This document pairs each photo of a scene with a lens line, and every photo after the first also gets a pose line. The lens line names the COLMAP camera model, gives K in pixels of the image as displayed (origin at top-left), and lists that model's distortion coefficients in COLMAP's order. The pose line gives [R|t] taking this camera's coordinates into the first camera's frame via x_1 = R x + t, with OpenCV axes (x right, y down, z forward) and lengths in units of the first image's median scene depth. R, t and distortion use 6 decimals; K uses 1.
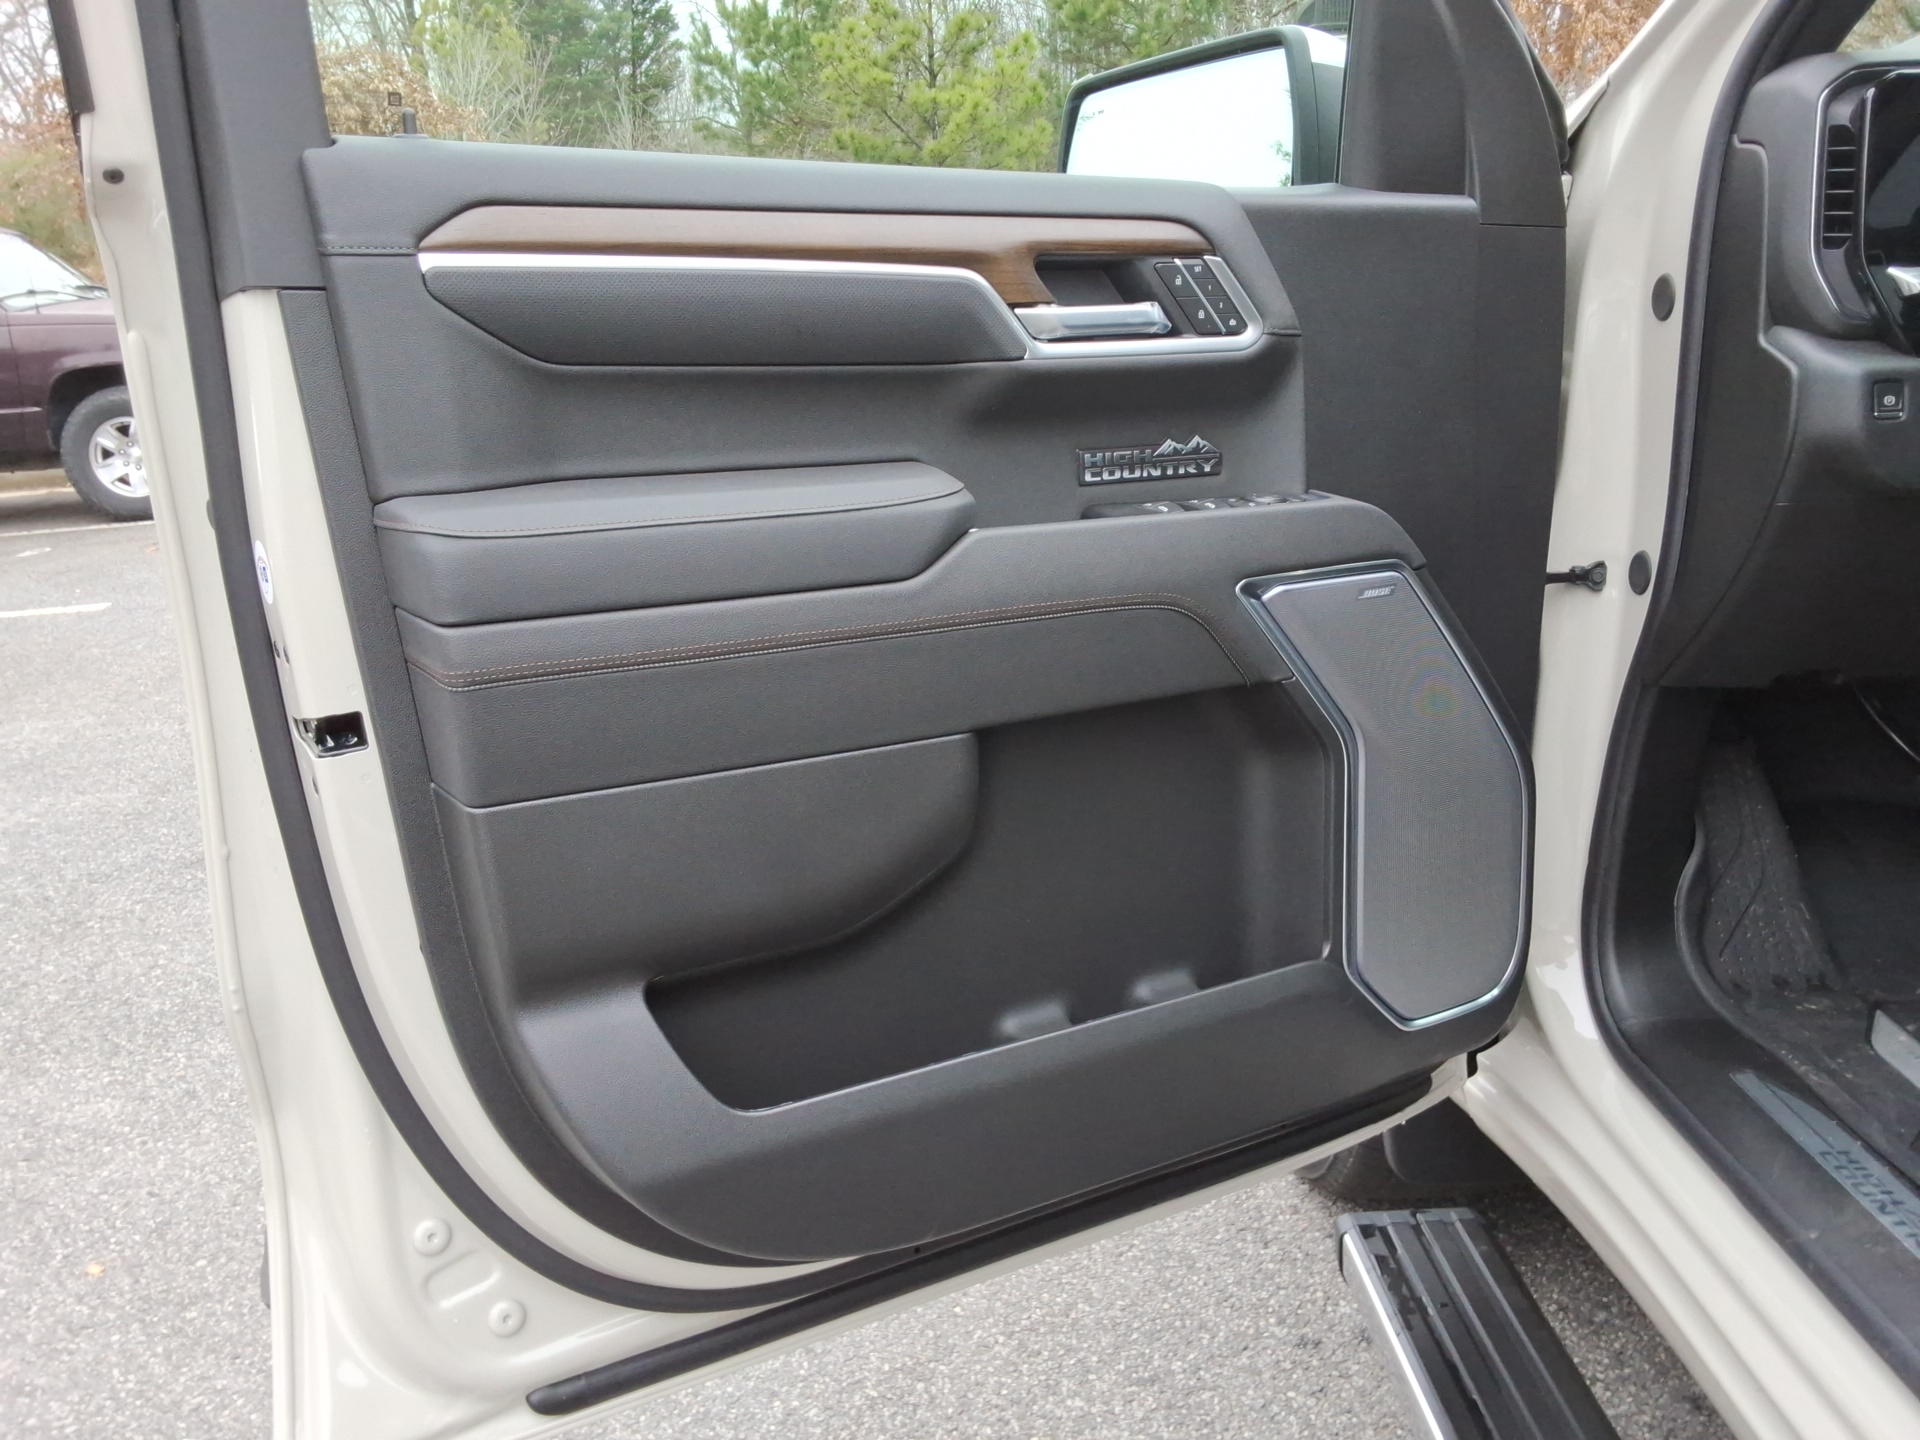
lens RADIAL K [[1536.0, 0, 1009.2], [0, 1536.0, 676.8], [0, 0, 1]] dist [0.109563, -0.157586]
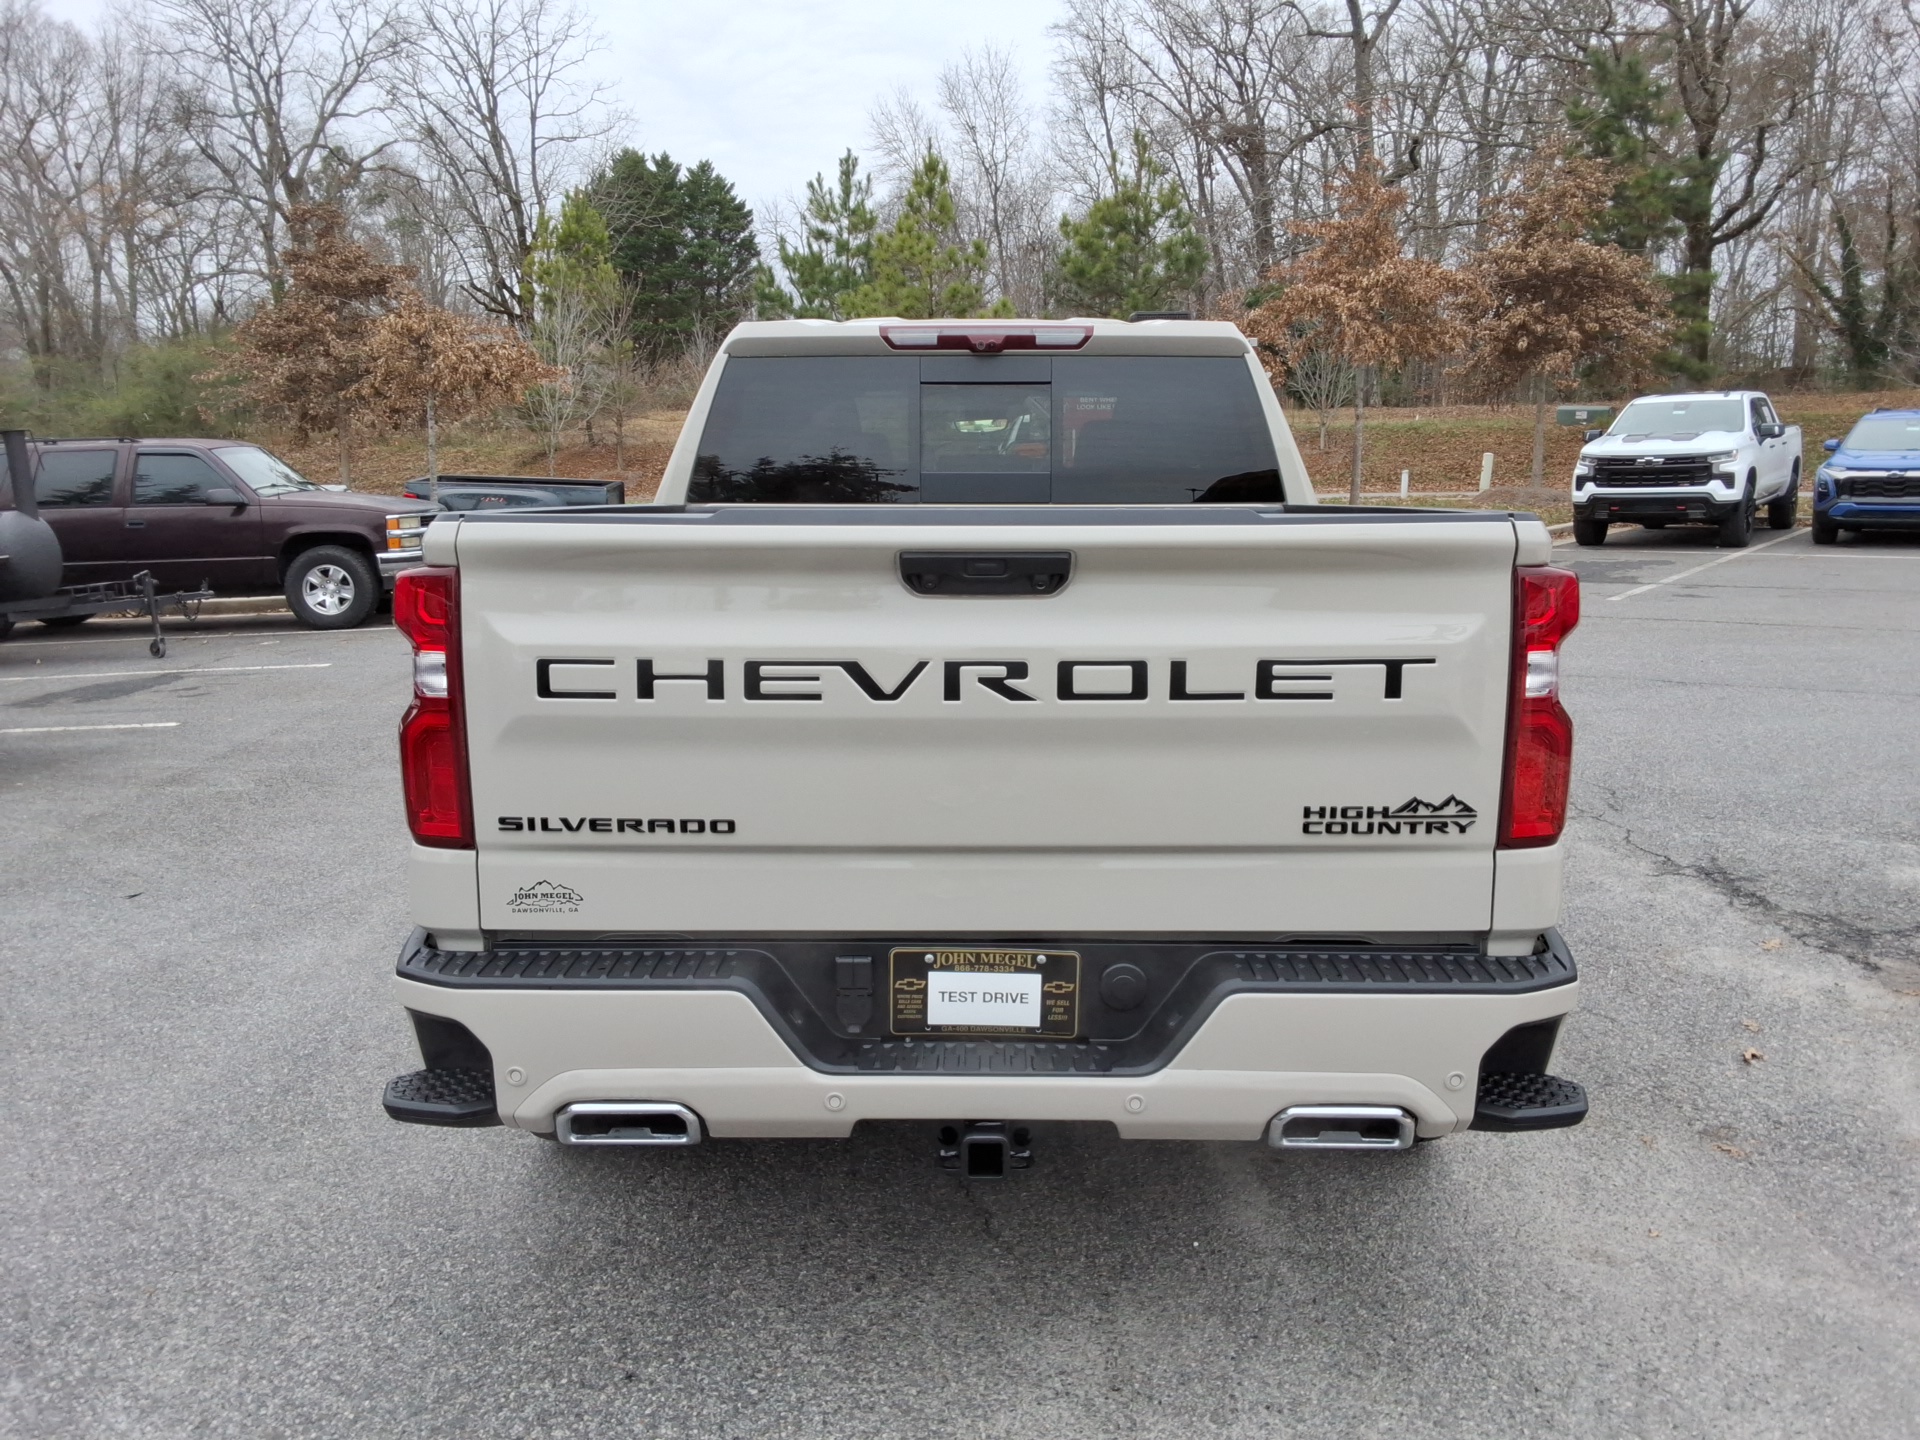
lens RADIAL K [[1536.0, 0, 975.3], [0, 1536.0, 694.3], [0, 0, 1]] dist [0.109563, -0.157586]
pose [[0.997536, 0.038535, -0.058621, 0.068768], [-0.044934, 0.992682, -0.112083, 0.040962], [0.053873, 0.114441, 0.991968, -0.189065]]
